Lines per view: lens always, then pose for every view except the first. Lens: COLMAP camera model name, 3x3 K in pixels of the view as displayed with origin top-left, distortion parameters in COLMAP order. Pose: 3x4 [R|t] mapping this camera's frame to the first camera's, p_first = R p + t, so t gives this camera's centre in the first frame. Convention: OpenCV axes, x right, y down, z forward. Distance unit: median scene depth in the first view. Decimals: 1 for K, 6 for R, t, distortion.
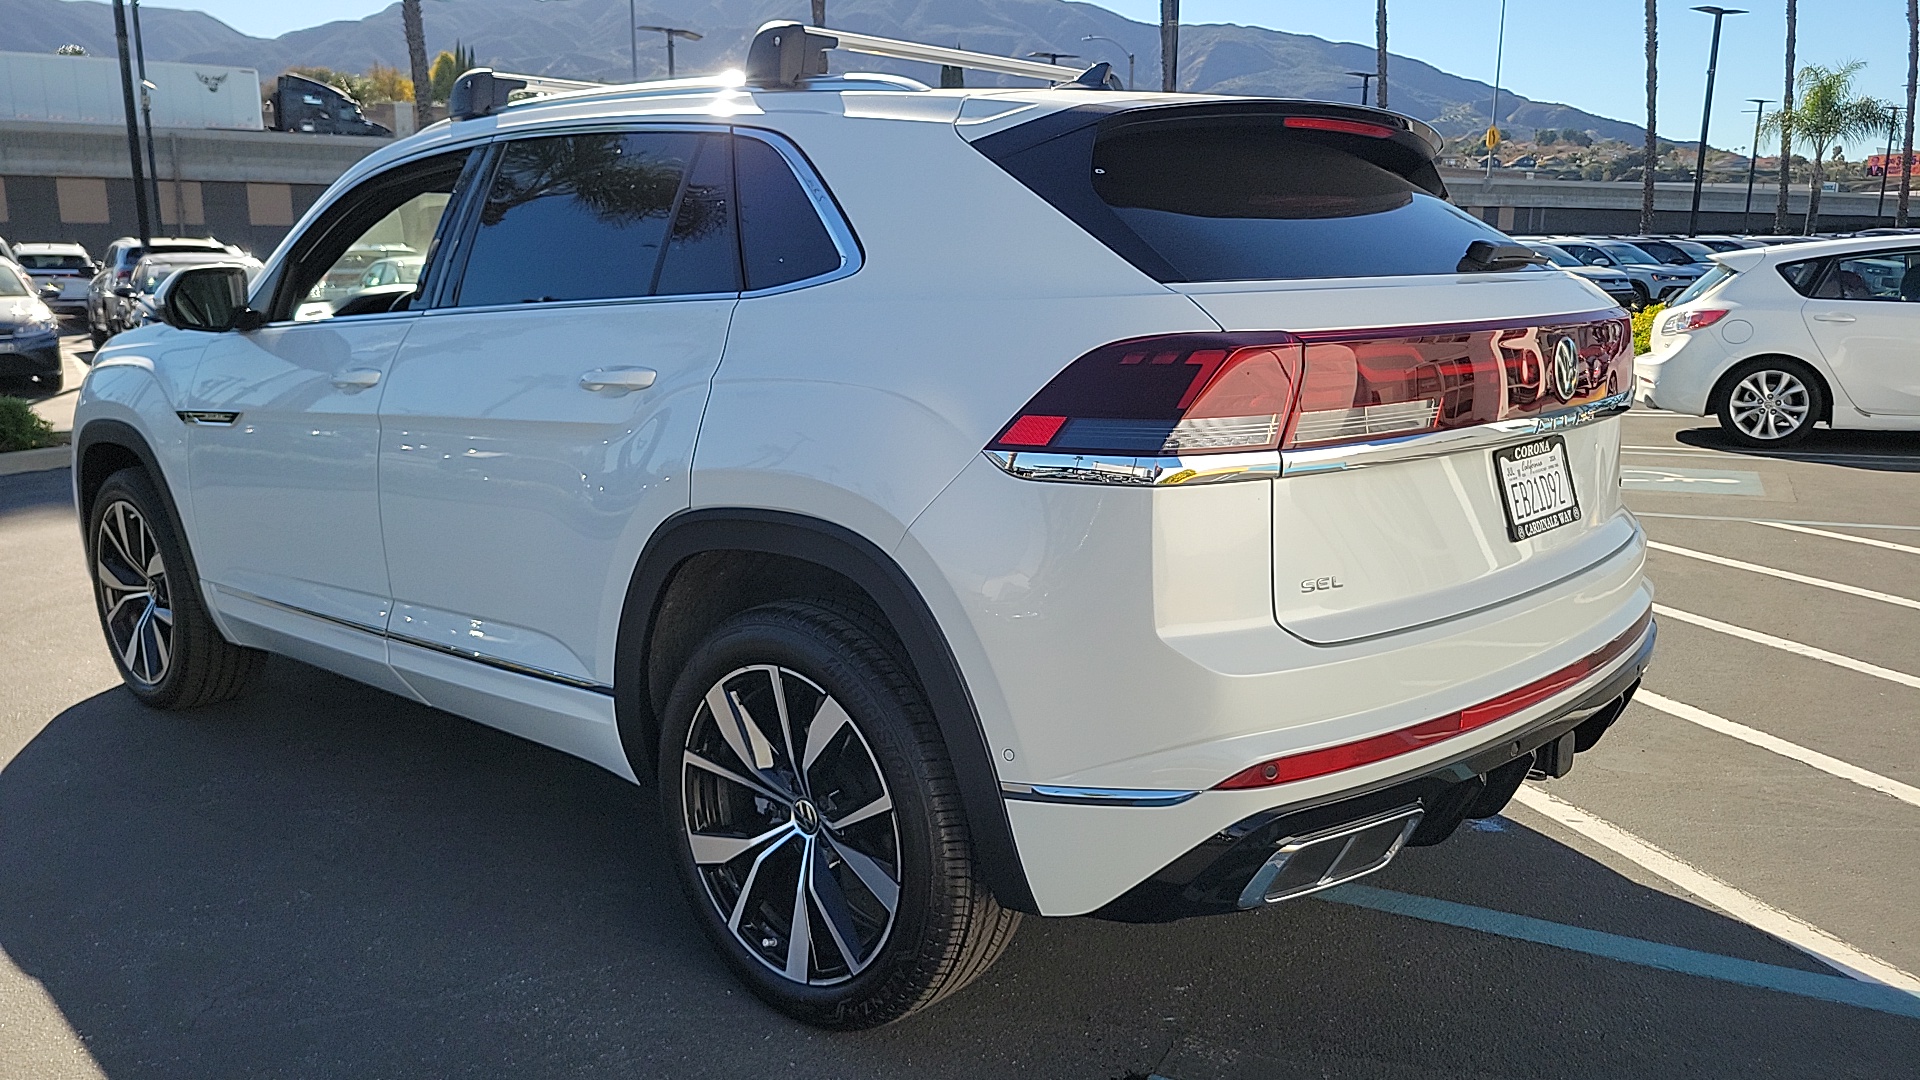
lens RADIAL K [[1442.7, 0, 956.4], [0, 1442.7, 562.4], [0, 0, 1]] dist [0.048058, -0.038559]
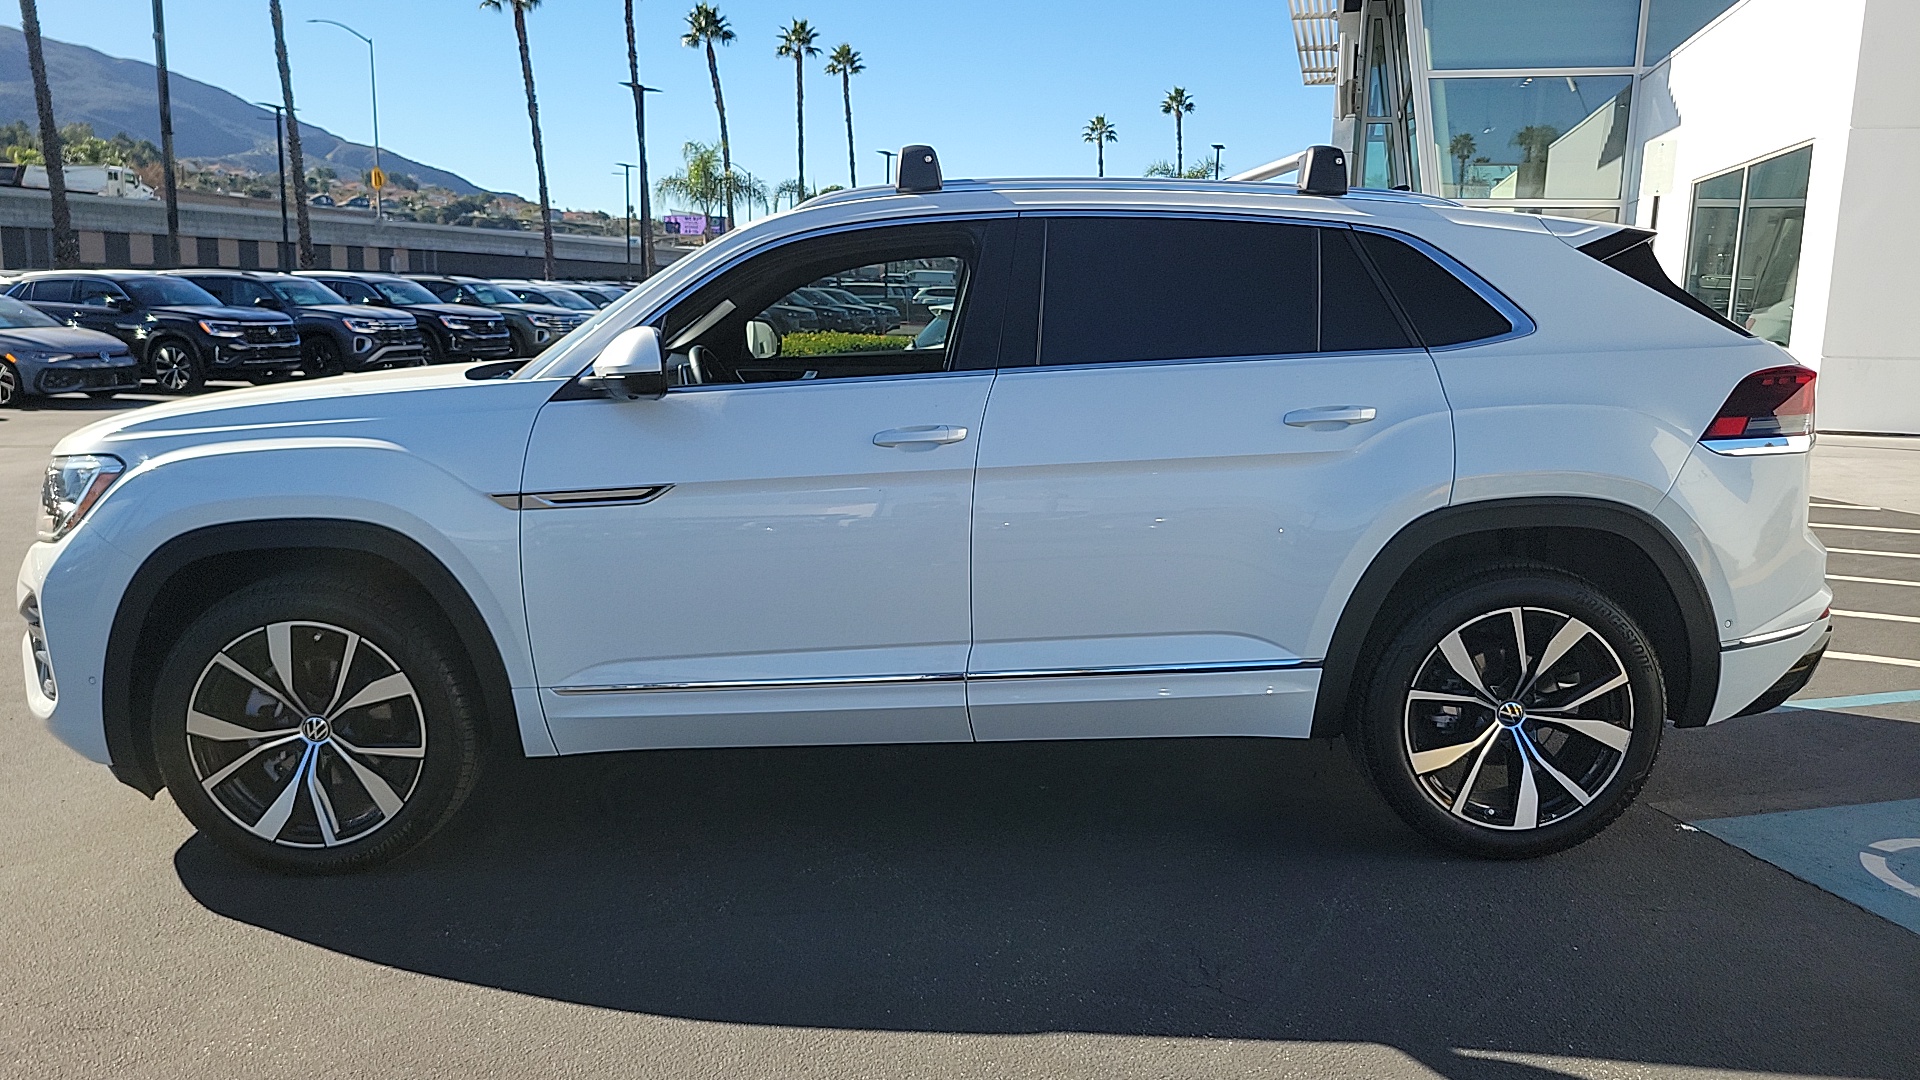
lens RADIAL K [[1442.7, 0, 956.4], [0, 1442.7, 562.4], [0, 0, 1]] dist [0.048058, -0.038559]
pose [[0.734629, -0.115119, 0.668632, -1.401687], [0.132654, 0.990851, 0.024849, -0.076960], [-0.665375, 0.070442, 0.743178, 0.283652]]
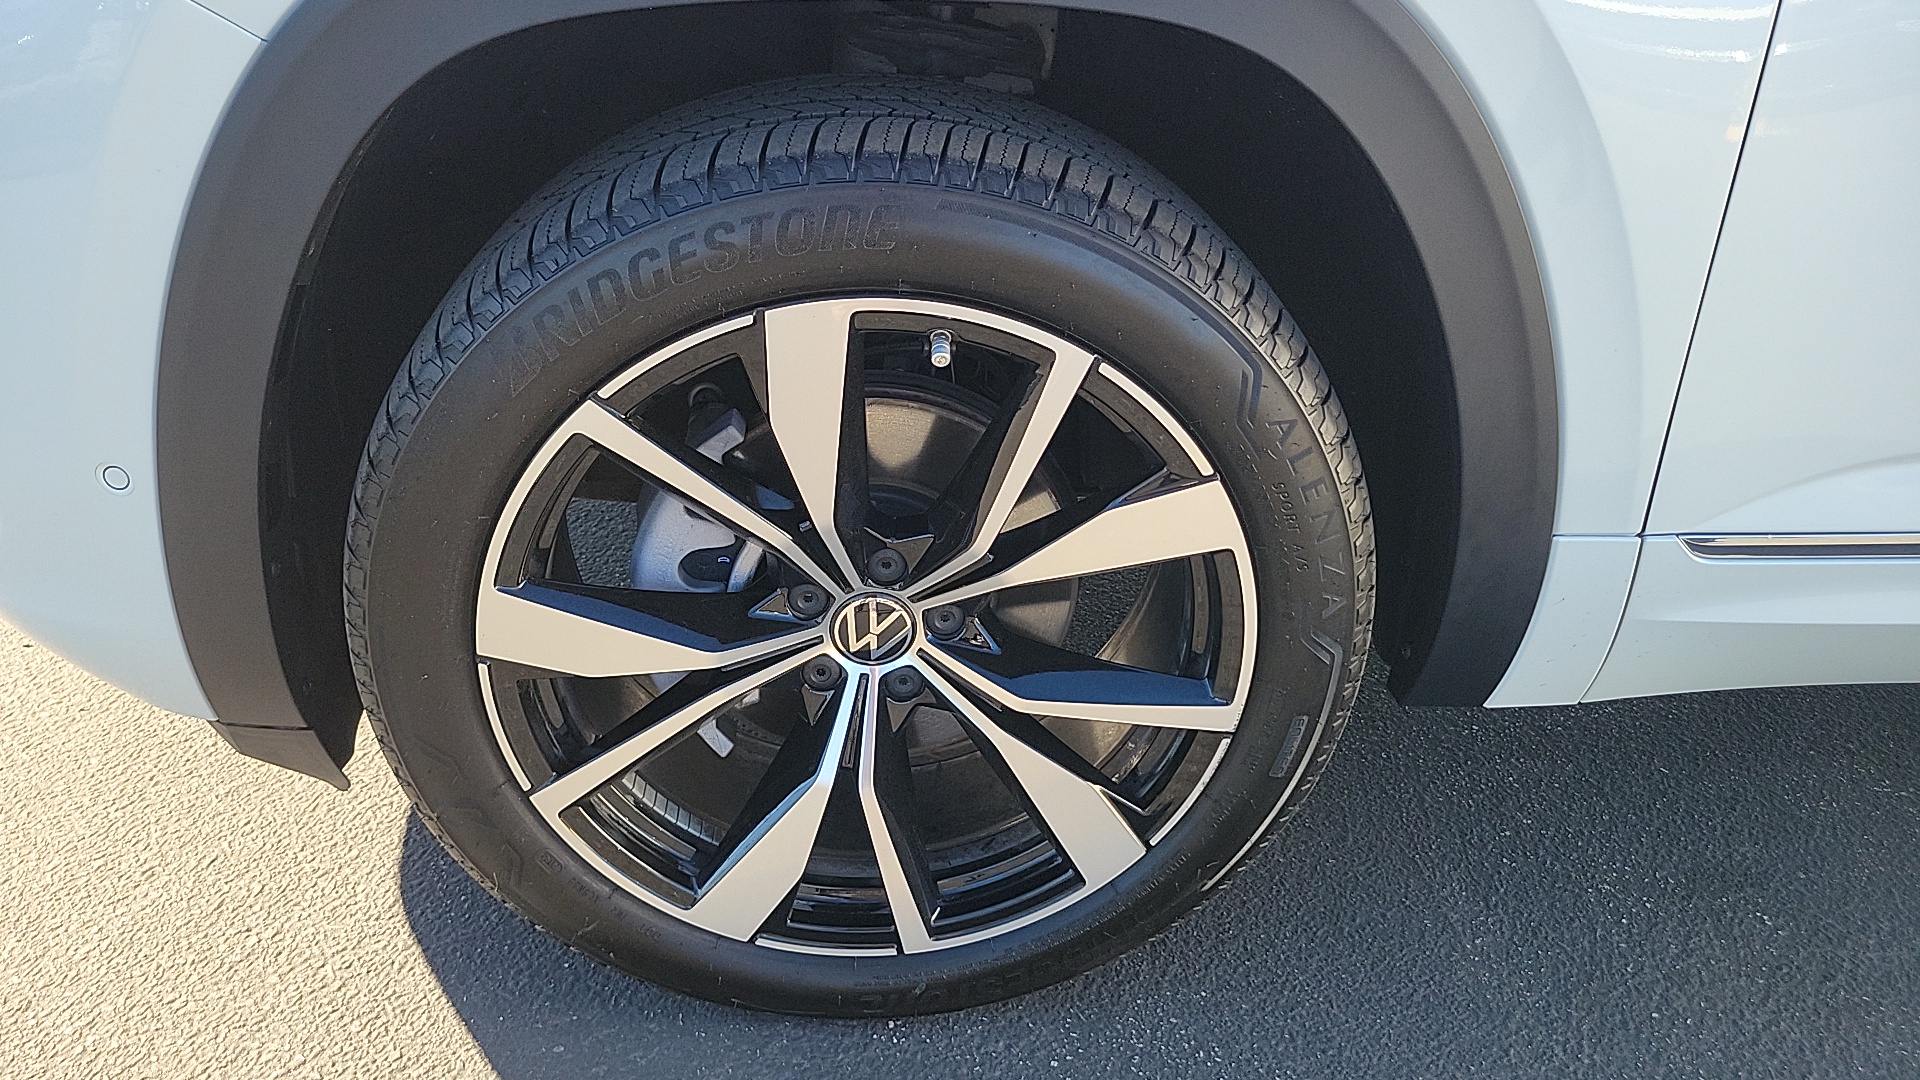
lens RADIAL K [[1450.2, 0, 950.0], [0, 1450.2, 534.4], [0, 0, 1]] dist [0.032722, -0.016325]
pose [[0.701934, -0.312673, 0.639941, -1.194288], [0.095157, 0.931602, 0.350803, -0.139877], [-0.705857, -0.185346, 0.683676, 1.414090]]
